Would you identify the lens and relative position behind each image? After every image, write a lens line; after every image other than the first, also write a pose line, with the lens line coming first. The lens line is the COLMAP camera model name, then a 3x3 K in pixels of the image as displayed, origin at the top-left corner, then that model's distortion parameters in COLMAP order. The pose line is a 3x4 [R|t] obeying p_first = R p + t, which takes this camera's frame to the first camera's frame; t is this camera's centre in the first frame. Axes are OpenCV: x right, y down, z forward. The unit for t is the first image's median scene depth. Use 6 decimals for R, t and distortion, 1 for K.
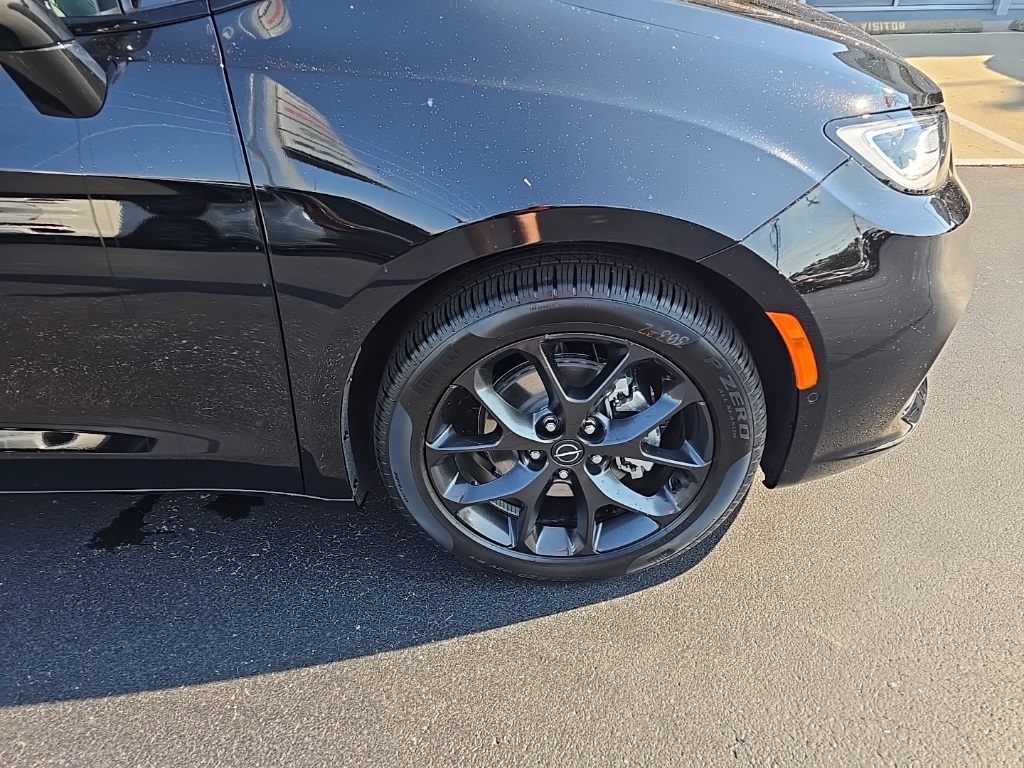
lens RADIAL K [[682.7, 0, 514.2], [0, 682.7, 380.2], [0, 0, 1]] dist [0.067428, -0.057468]
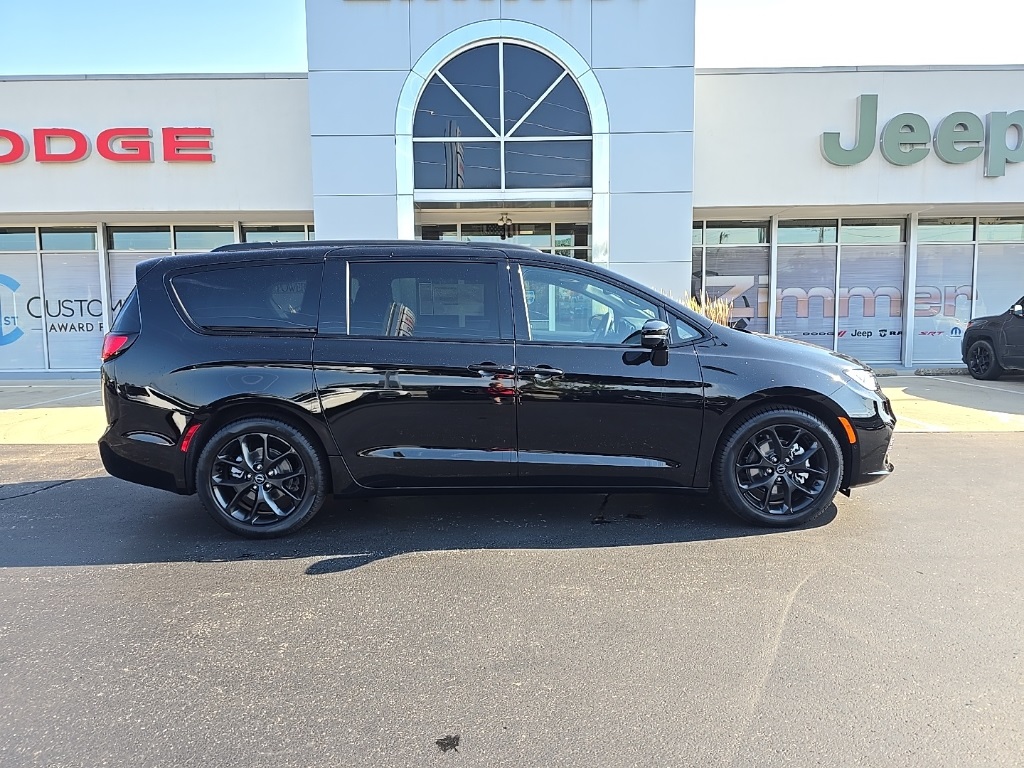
lens RADIAL K [[682.7, 0, 514.2], [0, 682.7, 380.2], [0, 0, 1]] dist [0.067428, -0.057468]
pose [[0.999667, 0.007841, 0.024588, -1.255224], [0.004224, 0.890176, -0.455597, 1.208833], [-0.025460, 0.455549, 0.889846, -2.007021]]
